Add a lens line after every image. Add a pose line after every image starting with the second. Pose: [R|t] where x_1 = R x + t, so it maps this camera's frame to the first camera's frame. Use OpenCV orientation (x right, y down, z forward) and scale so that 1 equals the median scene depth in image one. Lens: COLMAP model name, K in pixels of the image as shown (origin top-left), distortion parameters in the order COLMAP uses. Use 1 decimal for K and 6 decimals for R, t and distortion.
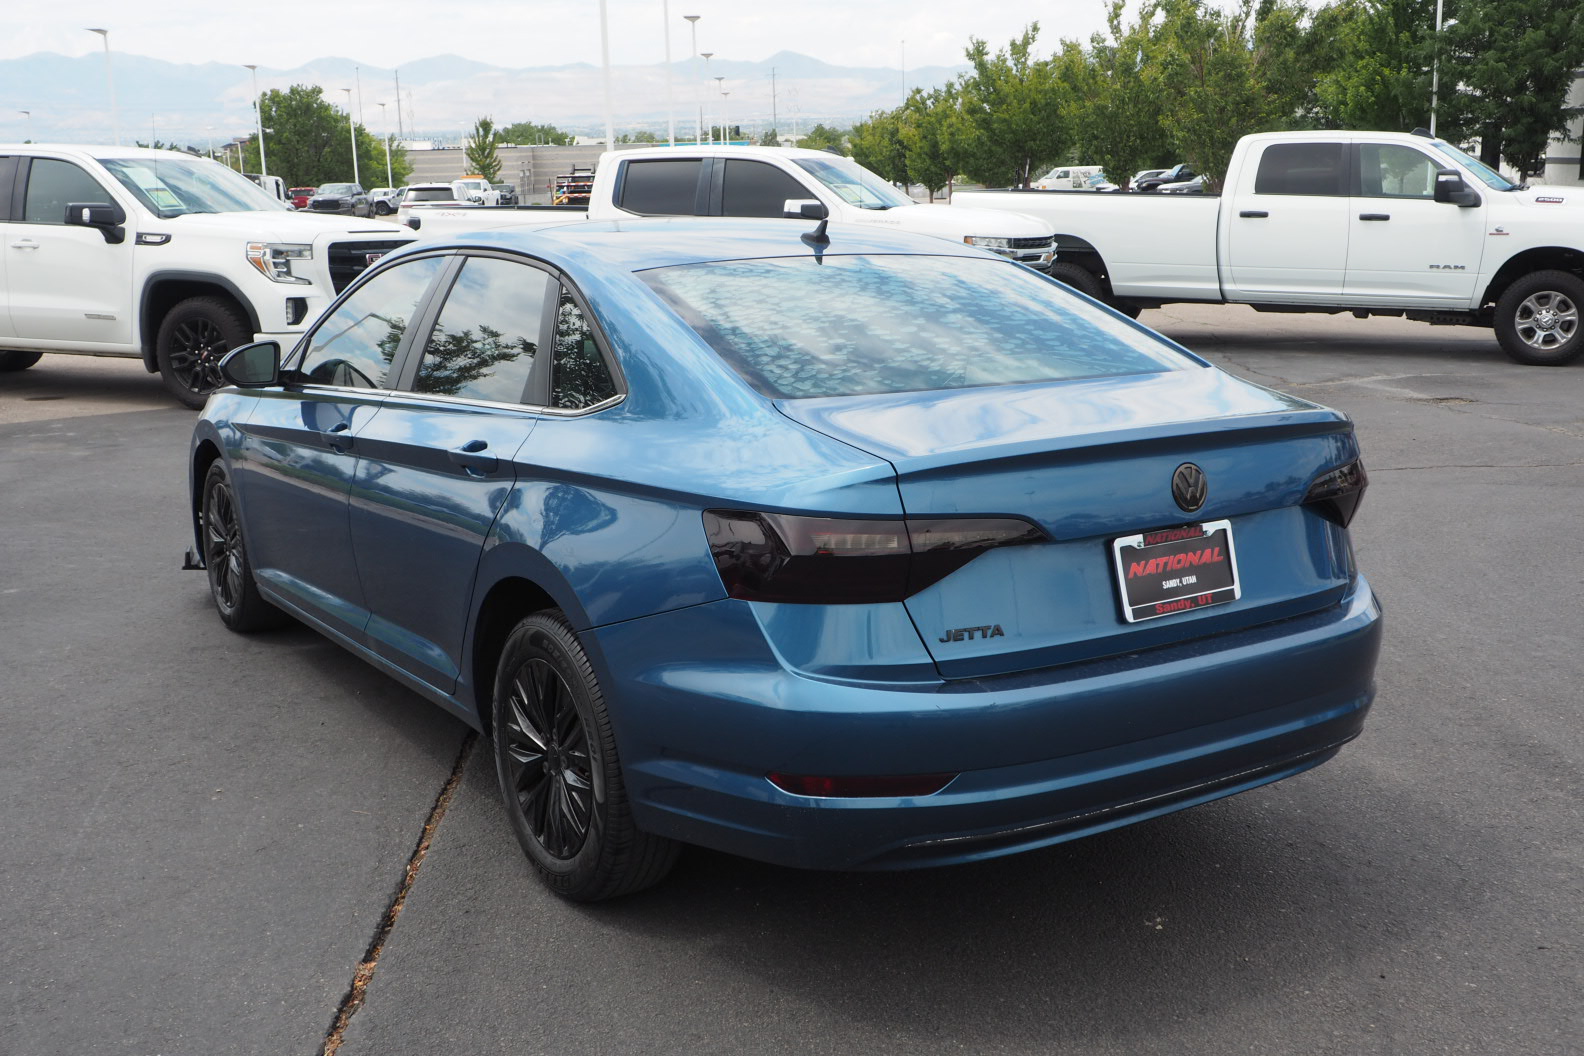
lens RADIAL K [[1625.6, 0, 792.0], [0, 1625.6, 528.0], [0, 0, 1]] dist [-0.010487, 0.020396]
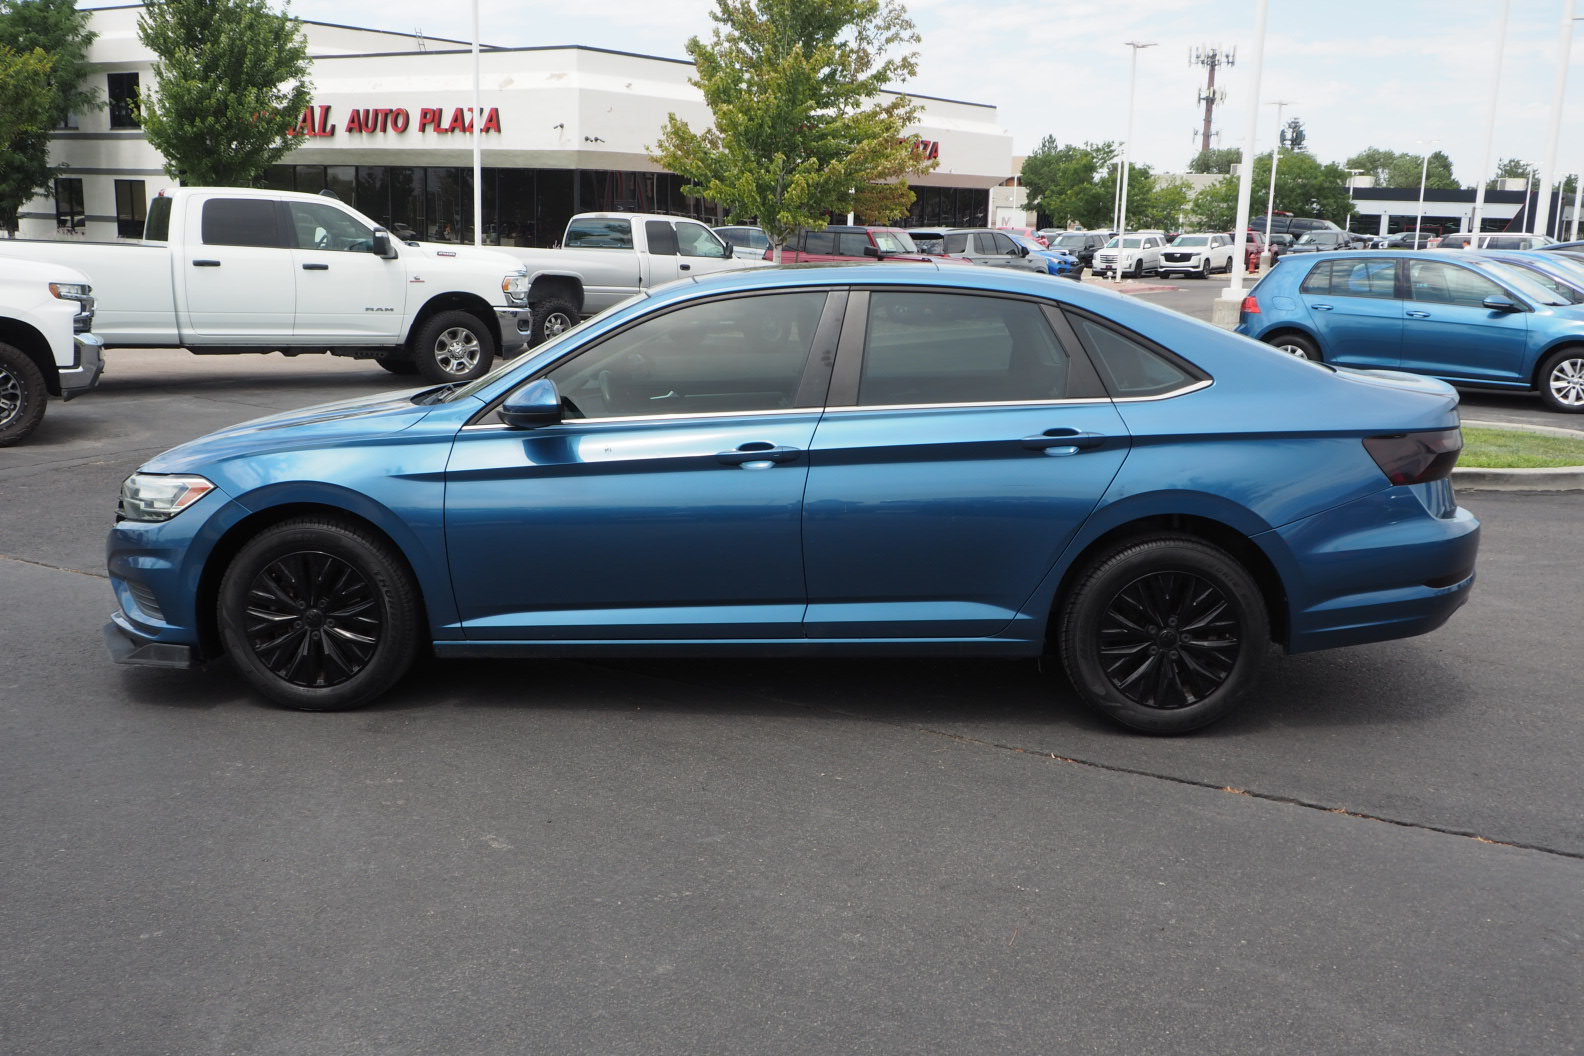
lens RADIAL K [[1543.4, 0, 792.0], [0, 1543.4, 528.0], [0, 0, 1]] dist [-0.011949, -0.003288]
pose [[0.578228, -0.126740, 0.805971, -0.344532], [0.144742, 0.988126, 0.051542, -0.017885], [-0.802934, 0.086855, 0.589707, 0.110740]]
